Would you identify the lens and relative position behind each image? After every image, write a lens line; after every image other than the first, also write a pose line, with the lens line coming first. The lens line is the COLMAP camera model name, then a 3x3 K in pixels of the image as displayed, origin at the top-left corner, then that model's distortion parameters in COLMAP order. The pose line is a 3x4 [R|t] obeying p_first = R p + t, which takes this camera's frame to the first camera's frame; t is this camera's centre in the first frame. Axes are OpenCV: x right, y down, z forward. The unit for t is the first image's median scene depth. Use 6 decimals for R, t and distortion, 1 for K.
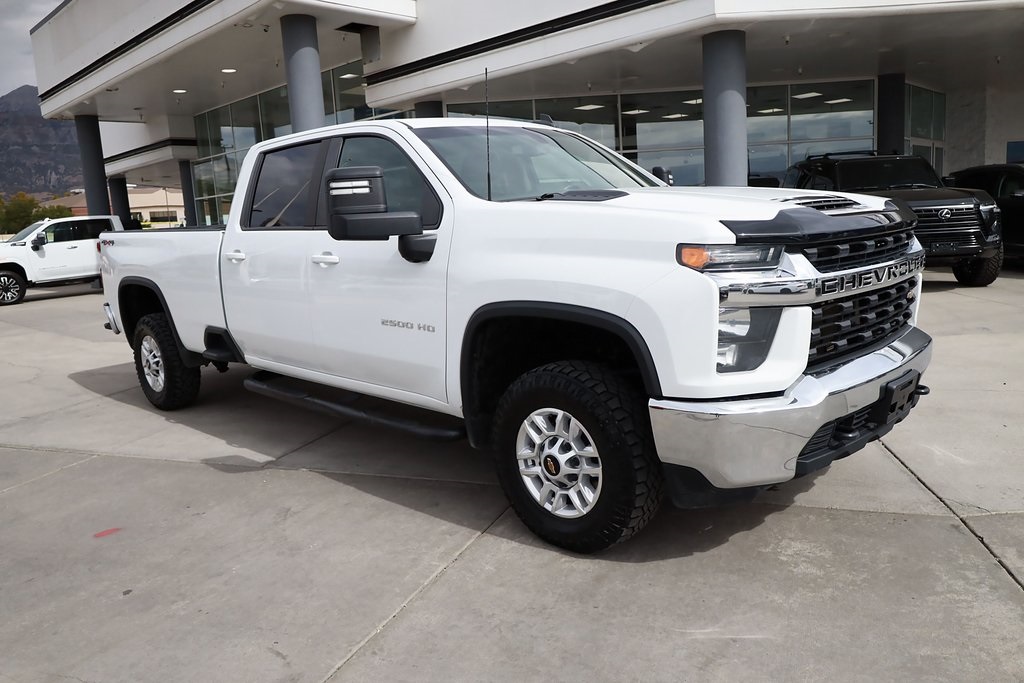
lens RADIAL K [[770.5, 0, 514.8], [0, 770.5, 342.3], [0, 0, 1]] dist [-0.023434, 0.004865]
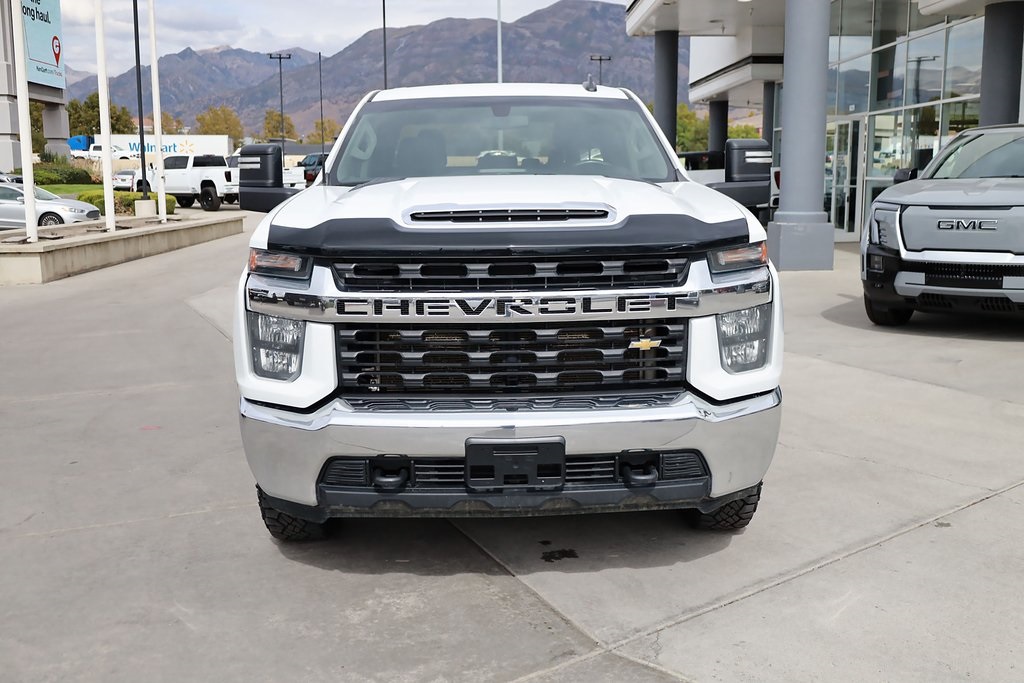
lens RADIAL K [[1036.8, 0, 513.0], [0, 1036.8, 341.7], [0, 0, 1]] dist [-0.016535, 0.000000]
pose [[0.712603, 0.166615, -0.681495, 1.215902], [-0.148282, 0.985214, 0.085820, -0.145412], [0.685718, 0.039898, 0.726773, 0.212326]]
